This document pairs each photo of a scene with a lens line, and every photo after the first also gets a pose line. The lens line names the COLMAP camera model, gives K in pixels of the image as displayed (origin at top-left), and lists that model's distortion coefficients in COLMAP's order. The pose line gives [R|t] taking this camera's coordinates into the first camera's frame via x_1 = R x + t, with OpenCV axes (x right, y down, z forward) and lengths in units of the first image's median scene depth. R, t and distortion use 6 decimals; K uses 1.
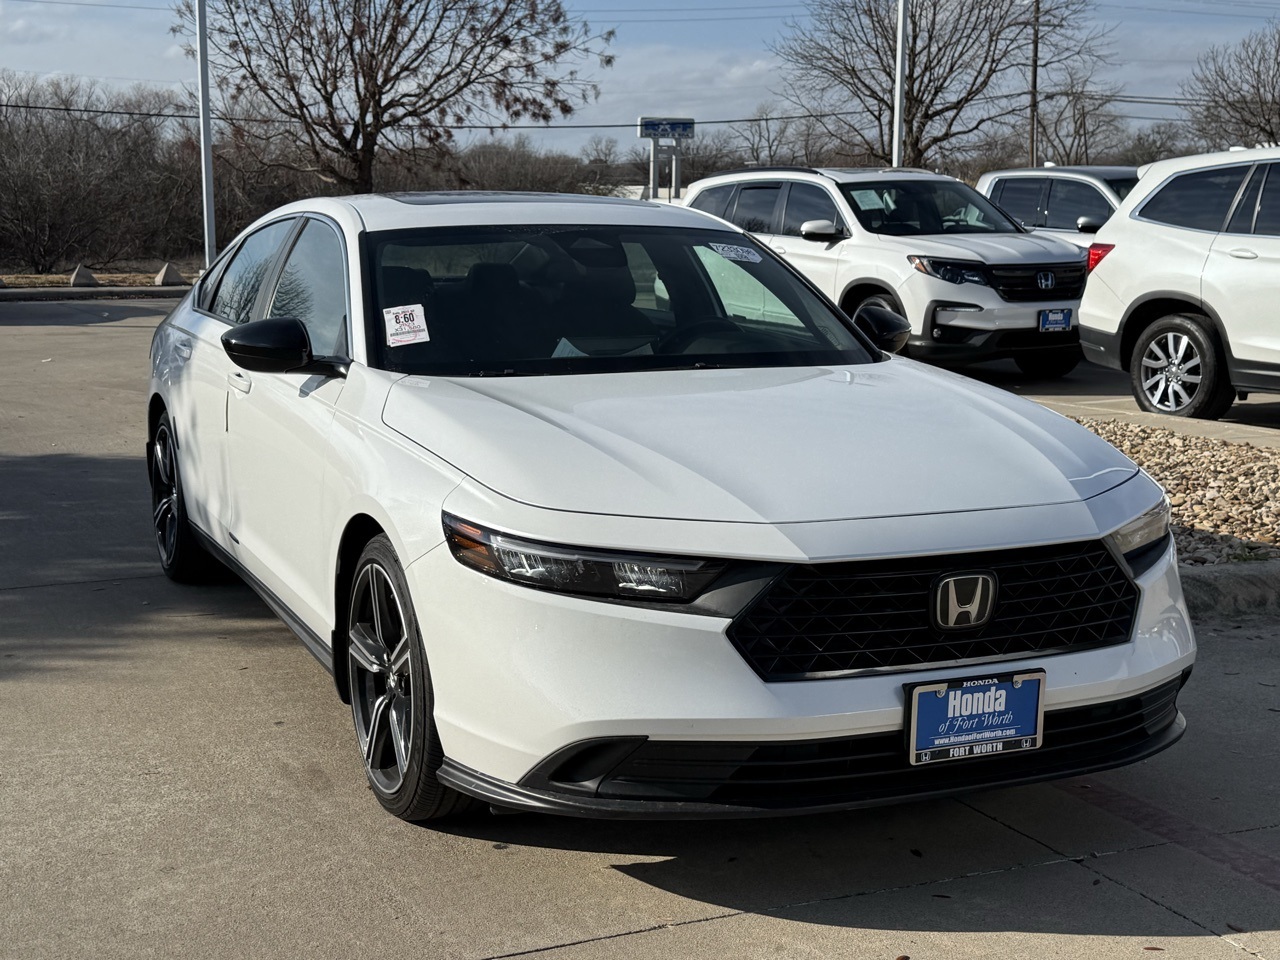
lens RADIAL K [[1754.9, 0, 640.0], [0, 1754.9, 480.0], [0, 0, 1]] dist [0.173421, -0.357233]
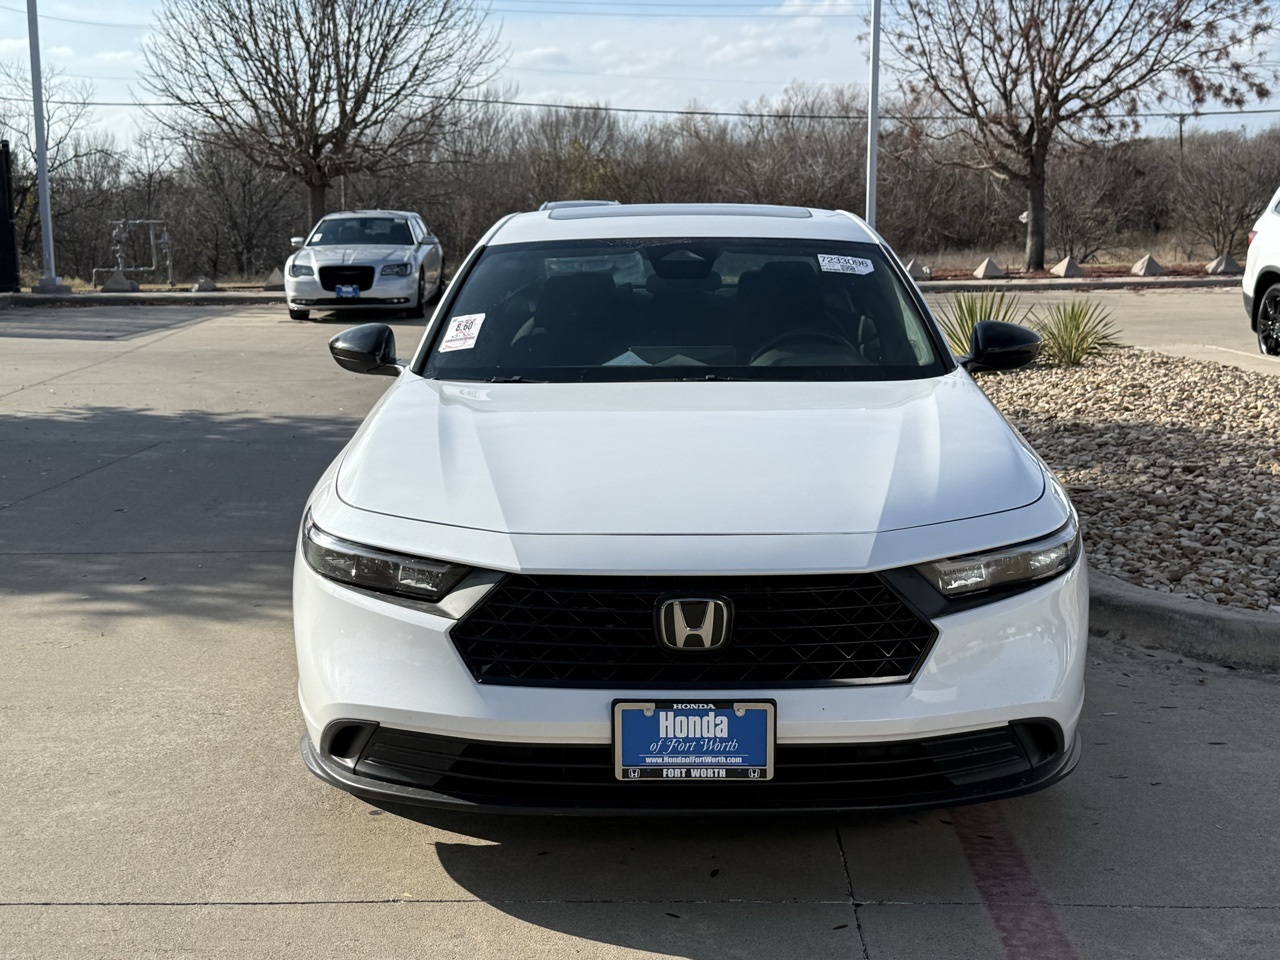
lens RADIAL K [[1724.0, 0, 640.8], [0, 1724.0, 497.2], [0, 0, 1]] dist [0.215559, -0.513012]
pose [[0.904632, 0.058902, -0.422104, 0.562112], [-0.052451, 0.998261, 0.026891, -0.027612], [0.422954, -0.002187, 0.906149, 0.100951]]
